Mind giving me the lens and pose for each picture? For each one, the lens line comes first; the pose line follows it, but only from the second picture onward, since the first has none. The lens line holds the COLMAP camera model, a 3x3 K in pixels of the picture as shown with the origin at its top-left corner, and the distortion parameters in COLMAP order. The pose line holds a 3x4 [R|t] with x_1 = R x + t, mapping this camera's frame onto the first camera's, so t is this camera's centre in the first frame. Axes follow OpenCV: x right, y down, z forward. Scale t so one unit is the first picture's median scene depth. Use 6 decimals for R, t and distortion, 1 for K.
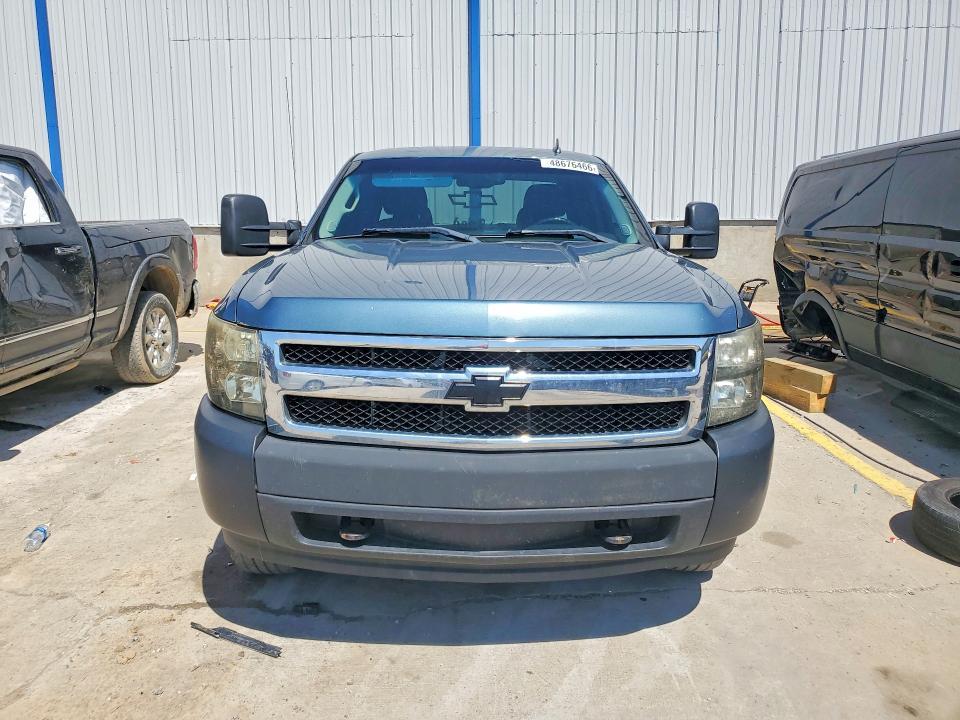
lens RADIAL K [[760.3, 0, 480.6], [0, 760.3, 318.0], [0, 0, 1]] dist [0.007864, 0.010311]
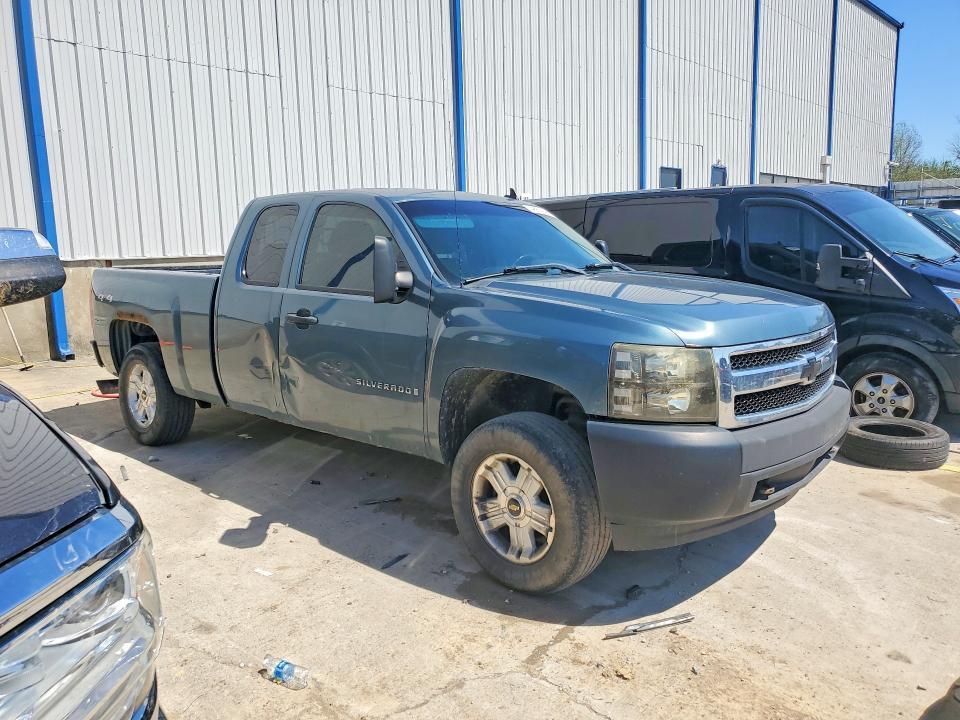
lens RADIAL K [[760.3, 0, 480.6], [0, 760.3, 318.0], [0, 0, 1]] dist [0.007864, 0.010311]
pose [[0.660972, -0.085440, 0.745531, -1.194166], [0.112682, 0.993533, 0.013961, -0.076876], [-0.741903, 0.074780, 0.666325, 0.359000]]
